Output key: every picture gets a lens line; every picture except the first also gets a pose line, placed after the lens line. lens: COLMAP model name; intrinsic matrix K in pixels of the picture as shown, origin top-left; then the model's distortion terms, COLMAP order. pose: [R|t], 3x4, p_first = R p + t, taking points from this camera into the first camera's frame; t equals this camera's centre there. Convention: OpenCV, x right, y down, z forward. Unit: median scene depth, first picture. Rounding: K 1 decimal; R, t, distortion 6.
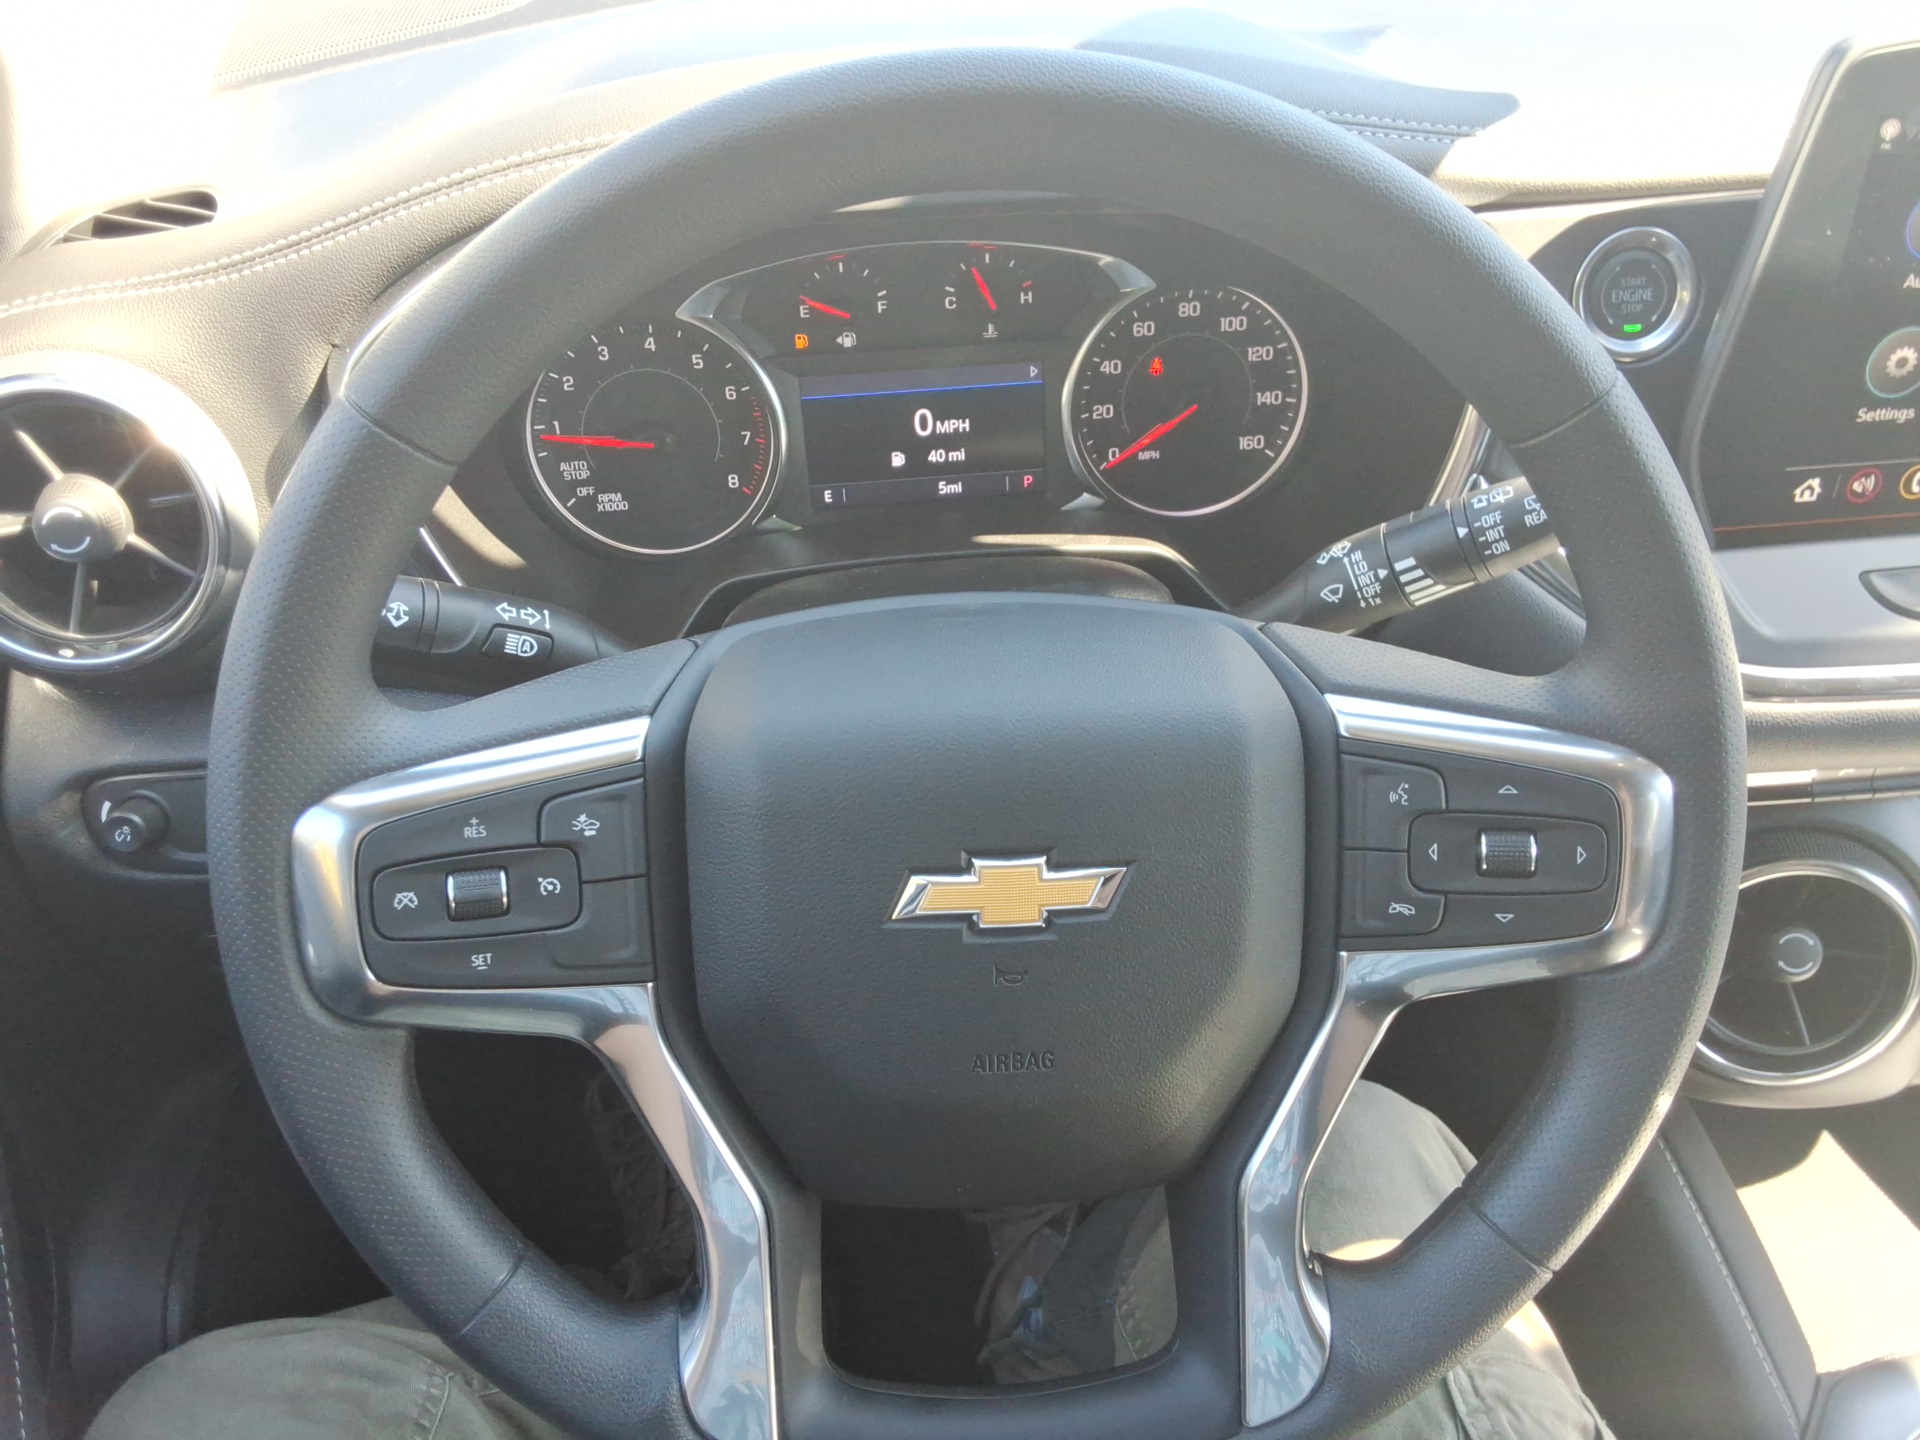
lens RADIAL K [[1537.9, 0, 972.9], [0, 1537.9, 734.6], [0, 0, 1]] dist [0.140623, -0.235262]
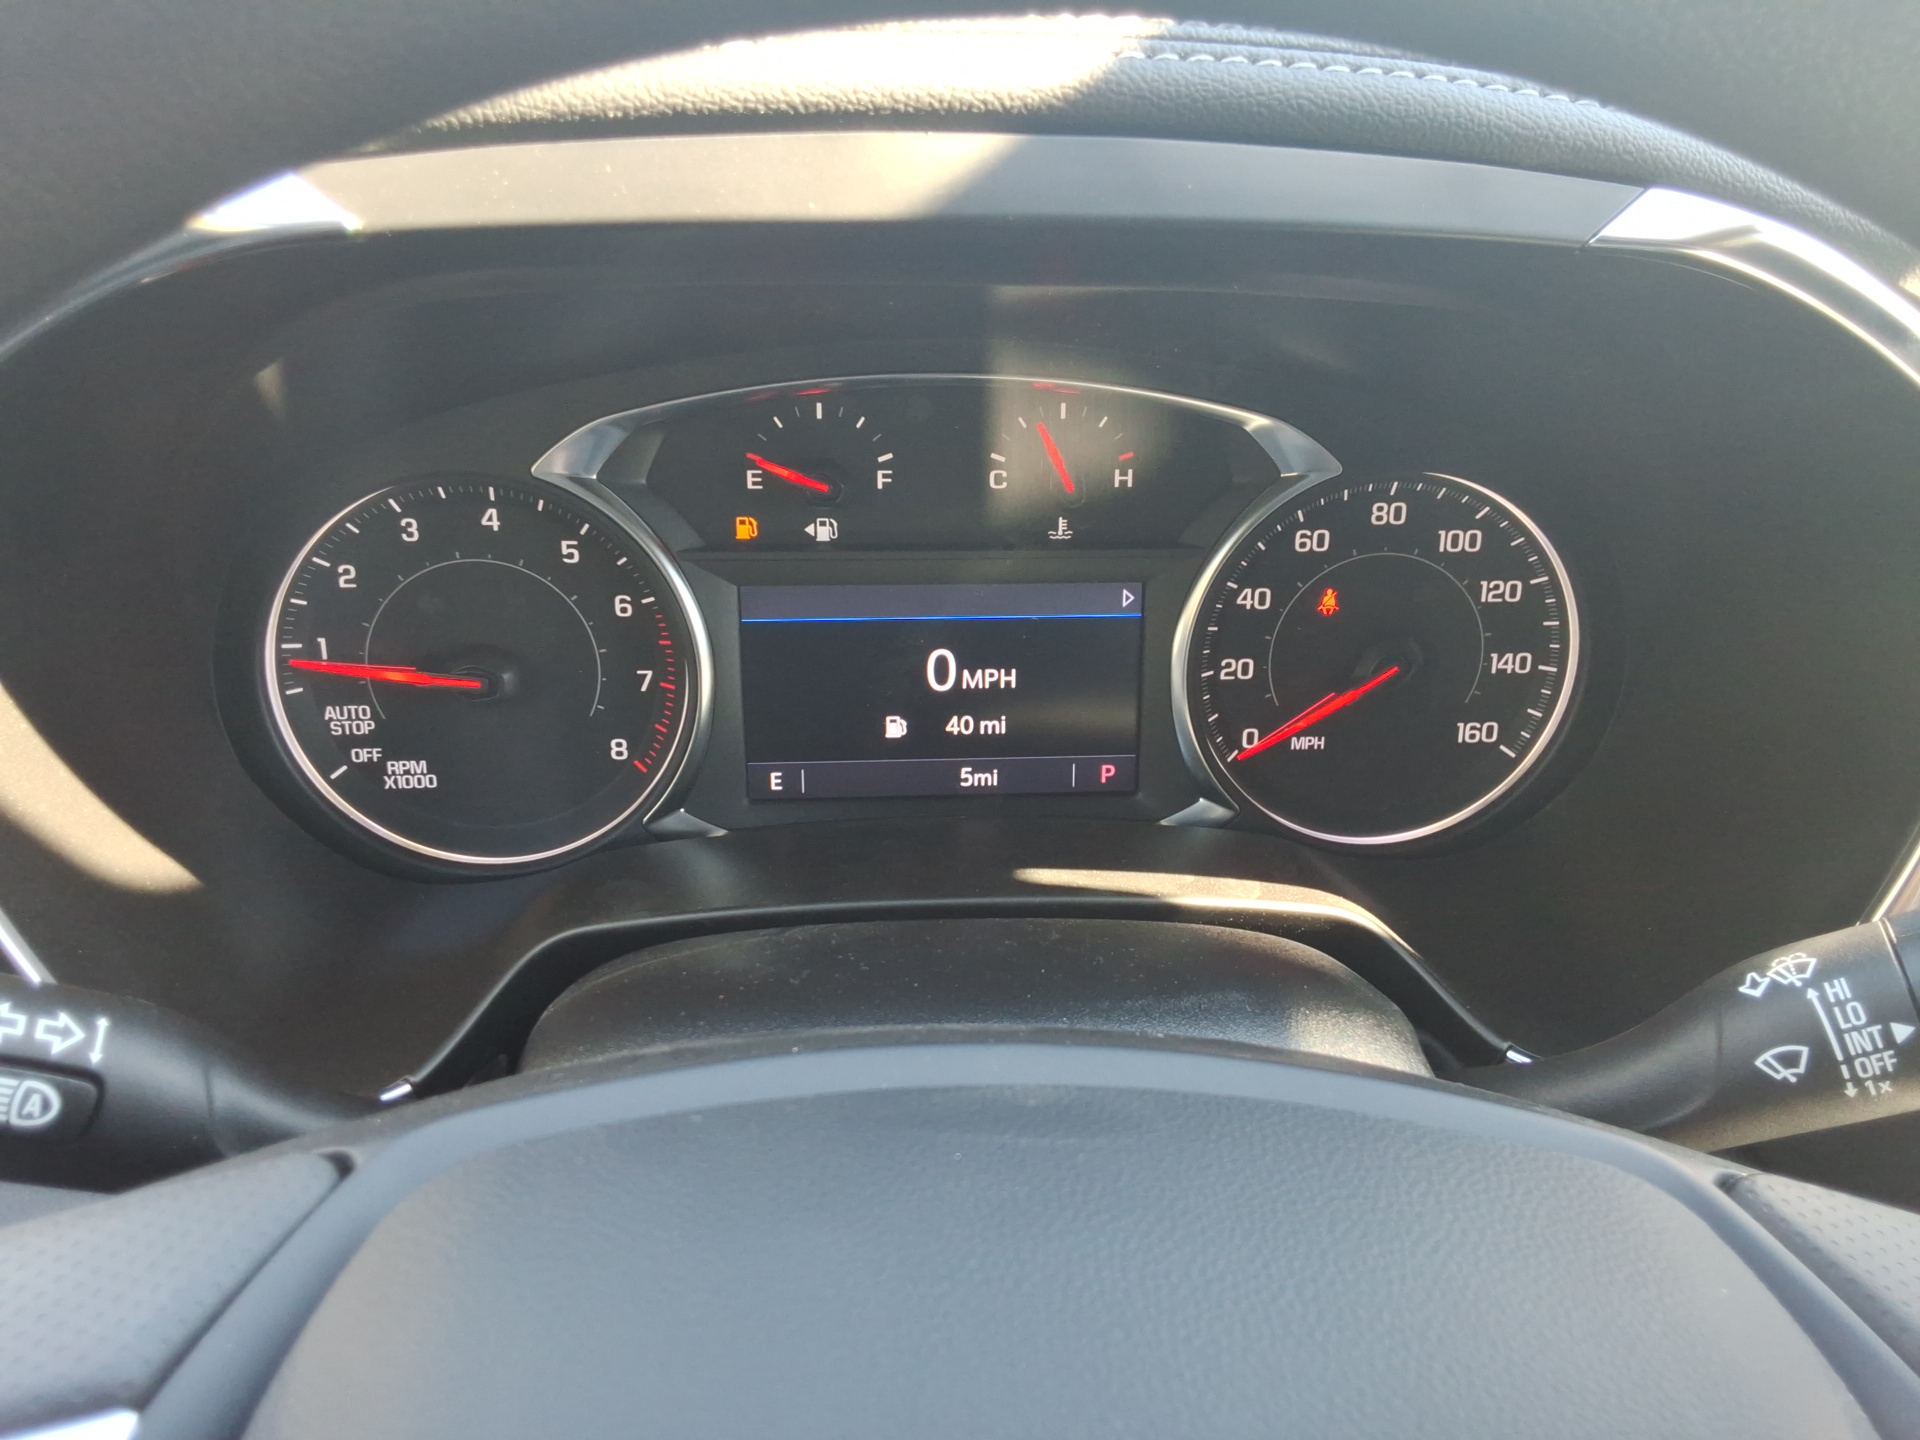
lens RADIAL K [[1537.9, 0, 972.9], [0, 1537.9, 734.6], [0, 0, 1]] dist [0.140623, -0.235262]
pose [[0.998533, 0.053613, -0.007518, -0.014111], [-0.054118, 0.984676, -0.165787, -0.079643], [-0.001486, 0.165951, 0.986133, 0.419409]]
